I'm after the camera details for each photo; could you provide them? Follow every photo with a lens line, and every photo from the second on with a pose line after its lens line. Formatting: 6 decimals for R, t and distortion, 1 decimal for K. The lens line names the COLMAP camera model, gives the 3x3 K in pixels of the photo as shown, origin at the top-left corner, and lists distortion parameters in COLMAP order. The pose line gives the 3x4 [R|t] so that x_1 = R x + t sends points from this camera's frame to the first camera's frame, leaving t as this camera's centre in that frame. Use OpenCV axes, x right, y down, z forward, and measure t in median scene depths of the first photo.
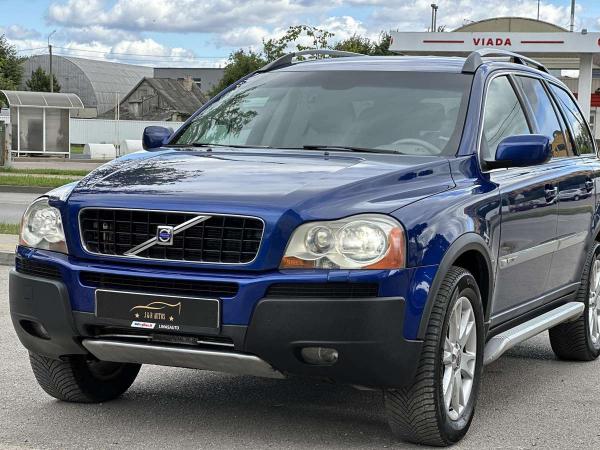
lens RADIAL K [[1432.7, 0, 300.0], [0, 1432.7, 225.0], [0, 0, 1]] dist [-0.063695, 7.424938]
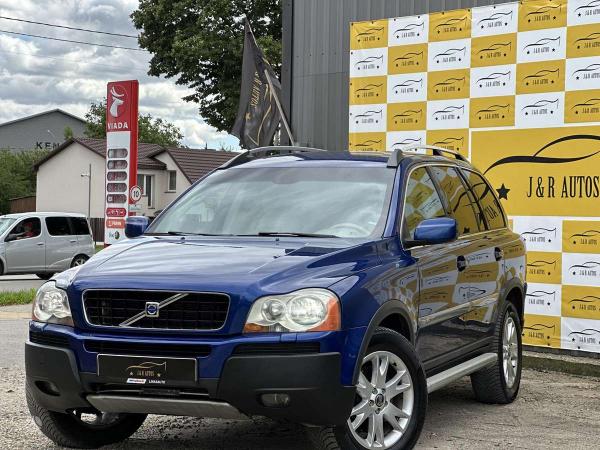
lens RADIAL K [[1432.7, 0, 300.0], [0, 1432.7, 225.0], [0, 0, 1]] dist [-0.063695, 7.424938]
pose [[0.999145, -0.027499, 0.030877, 0.000066], [0.028774, 0.998719, -0.041616, -0.010964], [-0.029693, 0.042469, 0.998656, -0.278778]]
